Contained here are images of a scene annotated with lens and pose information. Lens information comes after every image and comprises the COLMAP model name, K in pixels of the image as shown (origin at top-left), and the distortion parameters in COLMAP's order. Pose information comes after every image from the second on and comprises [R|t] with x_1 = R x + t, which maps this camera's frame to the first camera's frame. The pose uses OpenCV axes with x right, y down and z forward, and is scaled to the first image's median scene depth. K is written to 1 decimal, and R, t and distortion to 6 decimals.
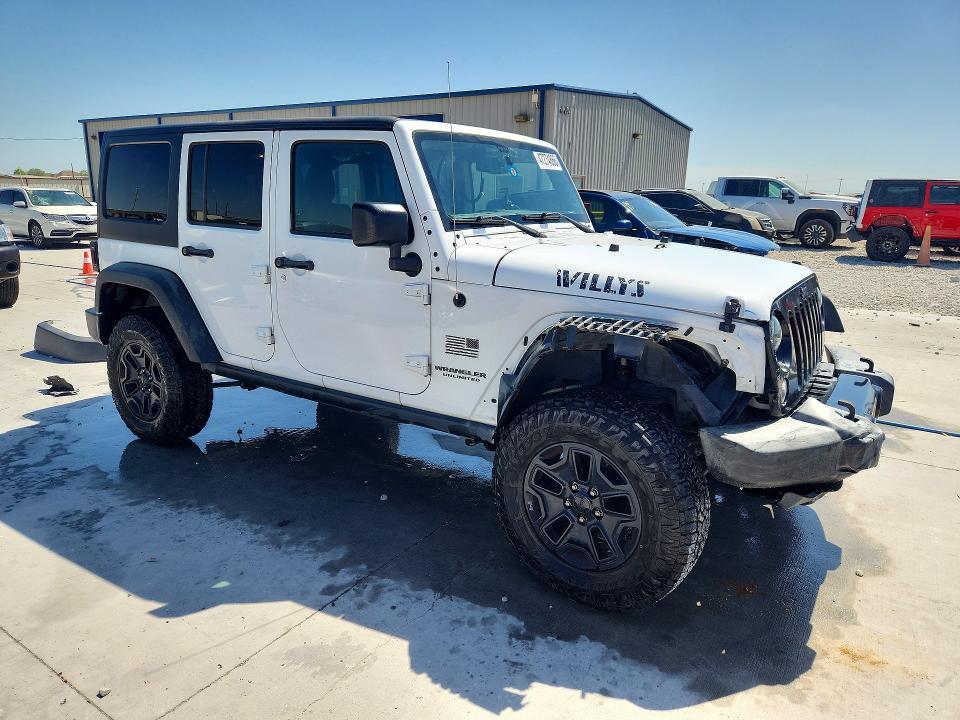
lens RADIAL K [[671.8, 0, 484.9], [0, 671.8, 357.9], [0, 0, 1]] dist [0.023502, -0.018597]
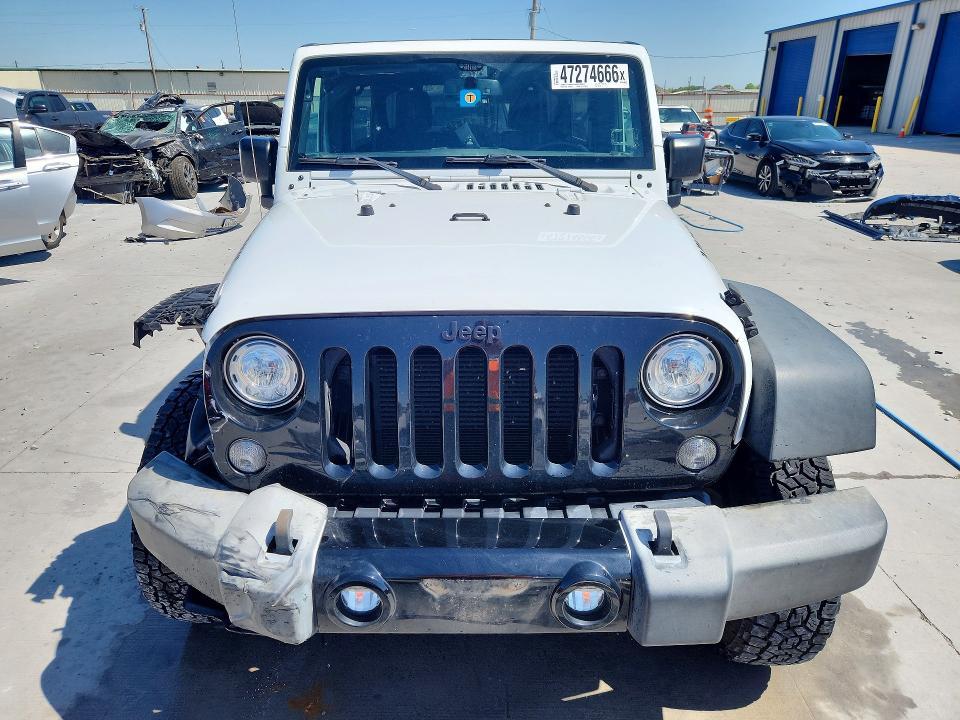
lens RADIAL K [[671.8, 0, 476.6], [0, 671.8, 365.7], [0, 0, 1]] dist [0.023502, -0.018597]
pose [[0.540224, 0.296850, -0.787425, 0.892906], [-0.191438, 0.954534, 0.228510, -0.193233], [0.819457, 0.027297, 0.572490, 0.680619]]
